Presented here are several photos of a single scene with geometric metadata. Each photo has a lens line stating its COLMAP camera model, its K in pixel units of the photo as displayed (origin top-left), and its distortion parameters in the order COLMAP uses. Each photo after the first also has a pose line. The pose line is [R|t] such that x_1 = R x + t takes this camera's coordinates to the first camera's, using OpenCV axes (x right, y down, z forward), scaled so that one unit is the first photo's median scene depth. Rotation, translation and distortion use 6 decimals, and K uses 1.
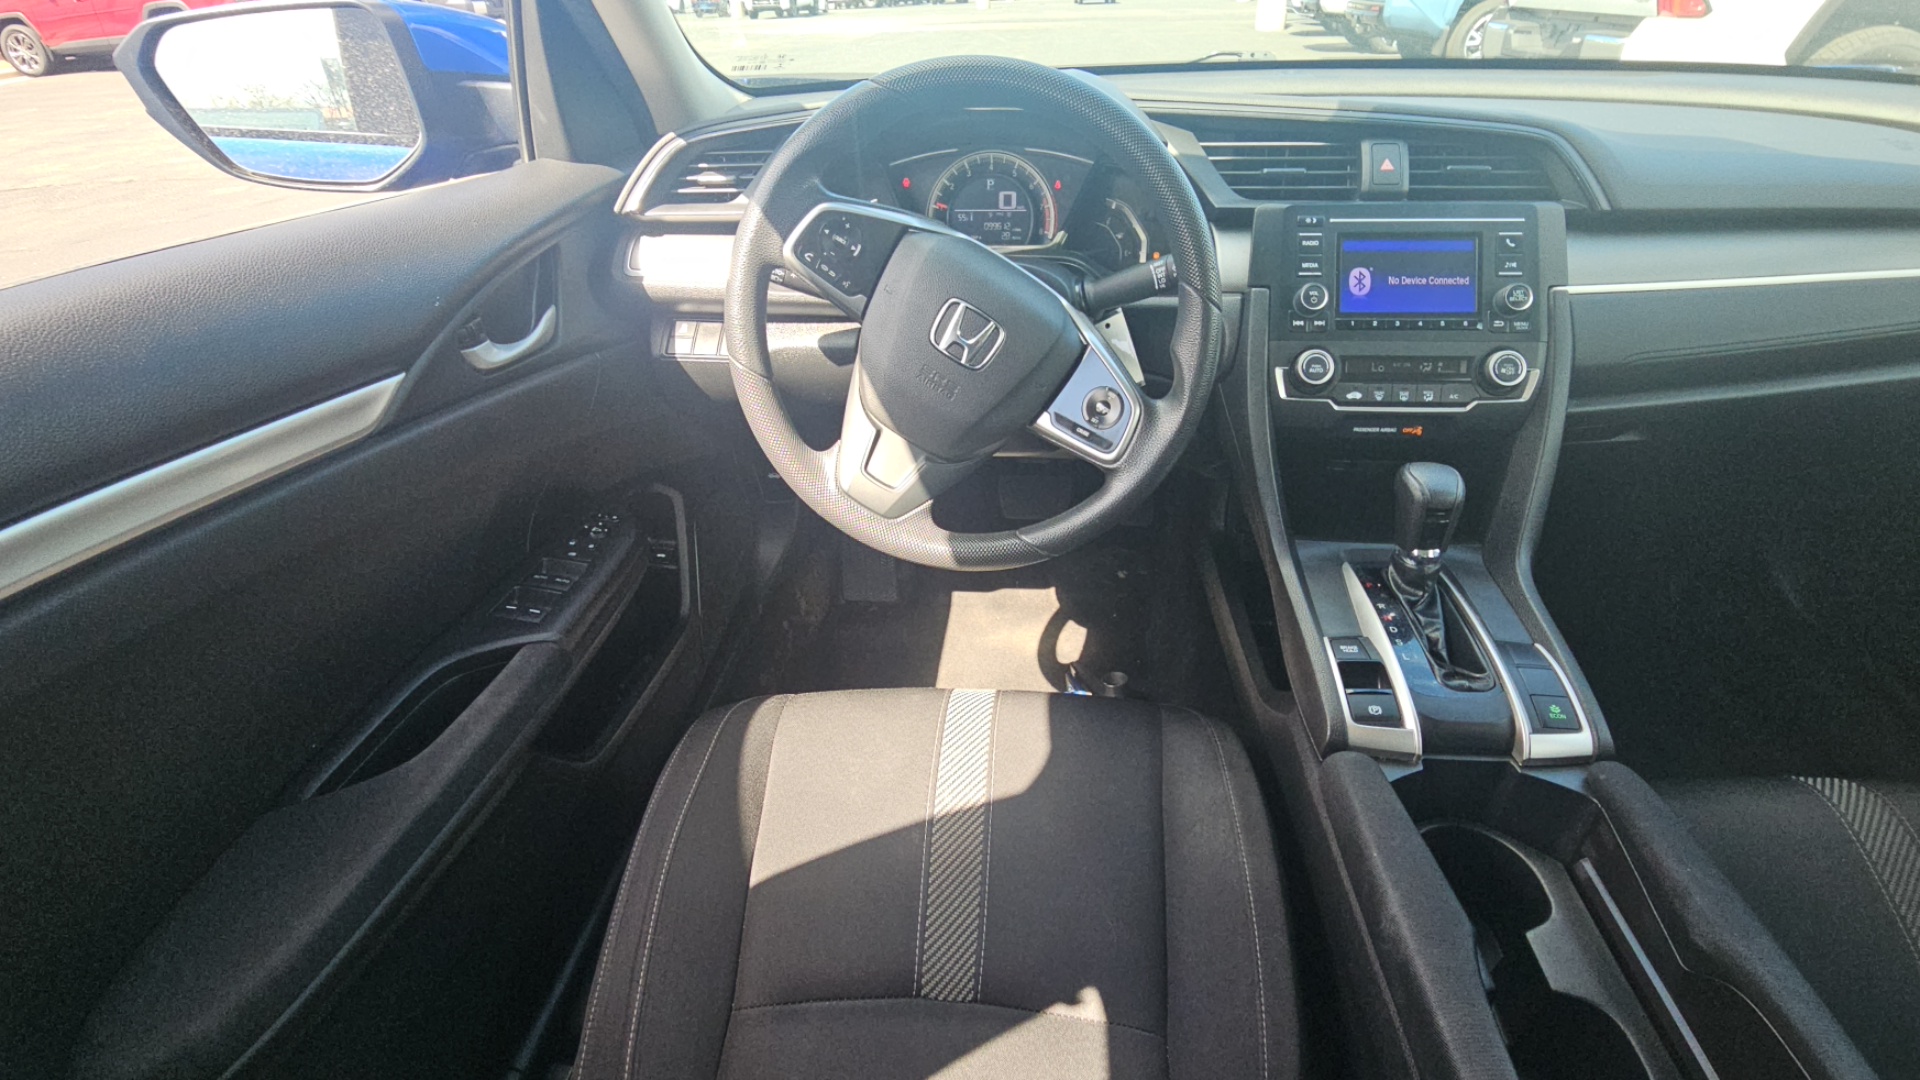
lens RADIAL K [[875.1, 0, 979.1], [0, 875.1, 544.7], [0, 0, 1]] dist [0.007536, -0.006695]
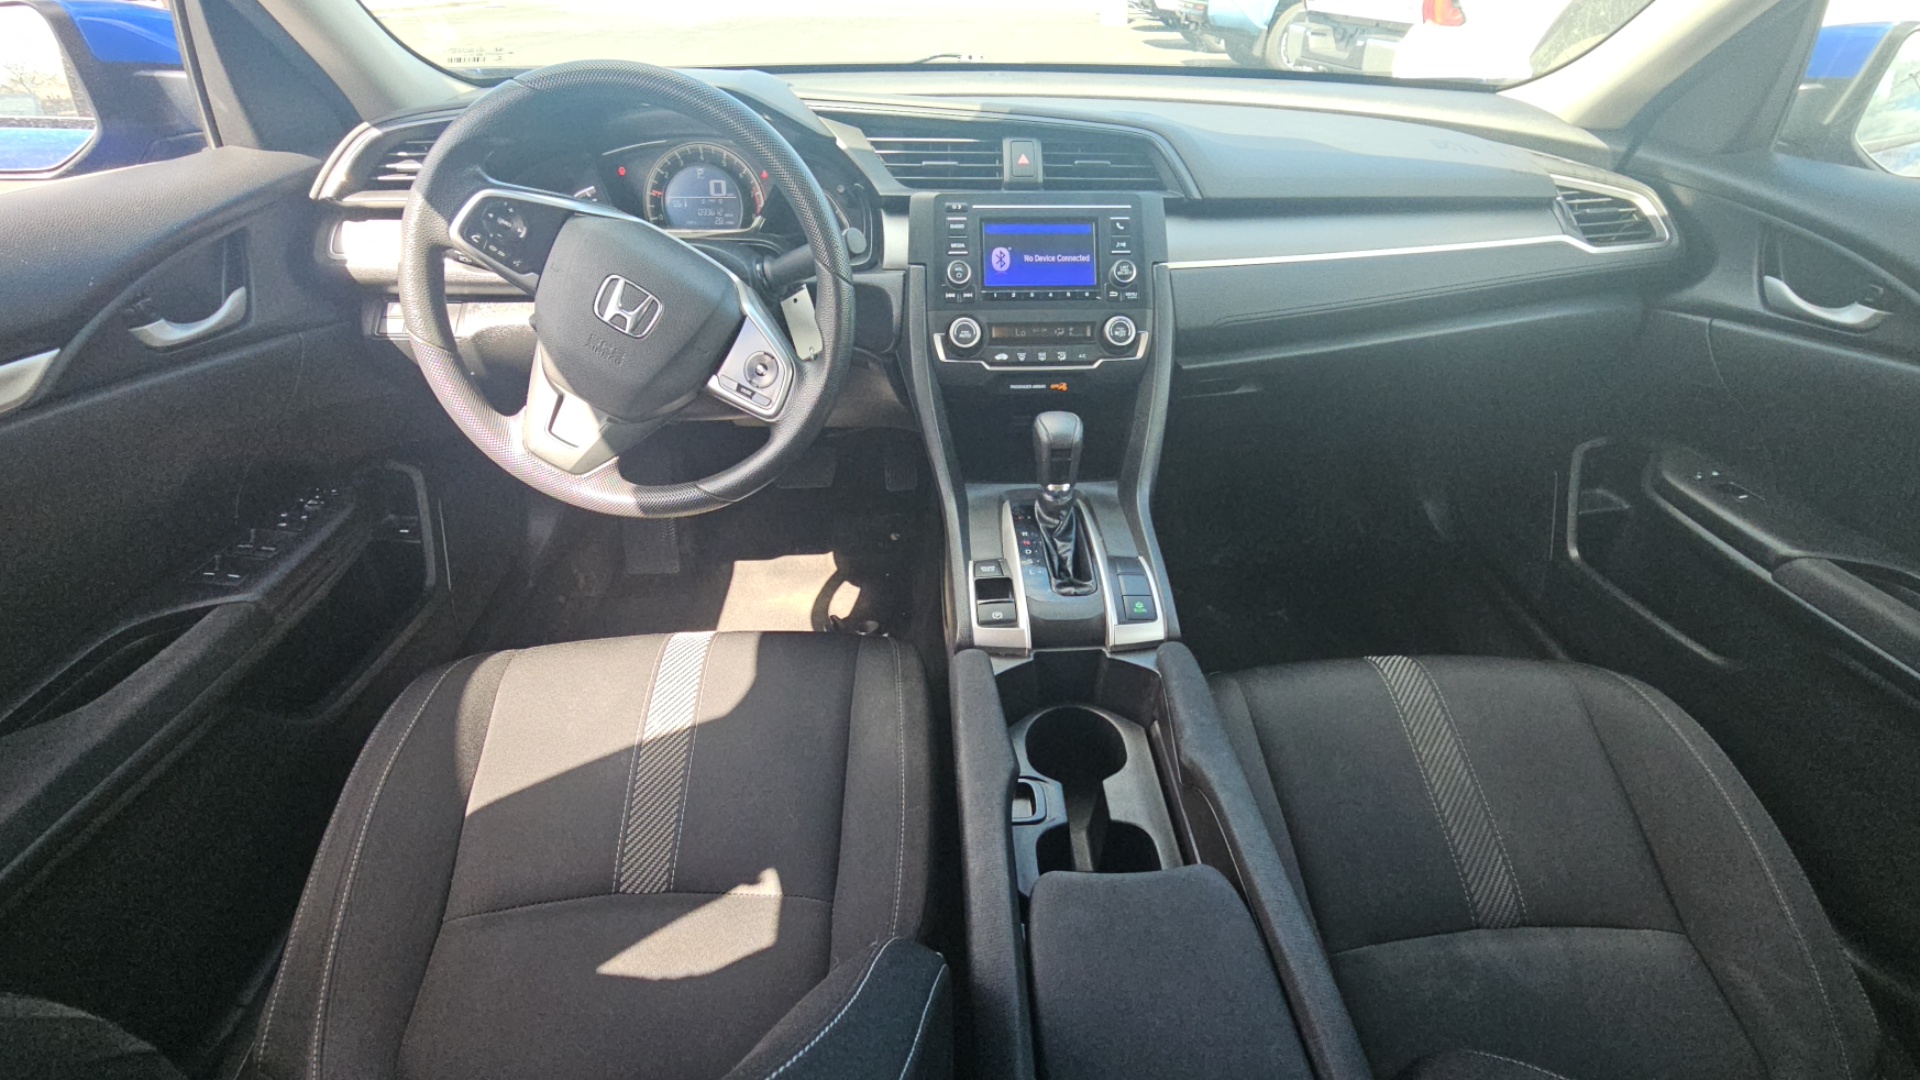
lens RADIAL K [[877.2, 0, 986.9], [0, 877.2, 546.6], [0, 0, 1]] dist [0.007254, -0.005163]
pose [[0.990006, -0.050040, 0.131850, 0.241968], [0.048463, 0.998710, 0.015146, 0.064516], [-0.132438, -0.008605, 0.991154, -0.163623]]
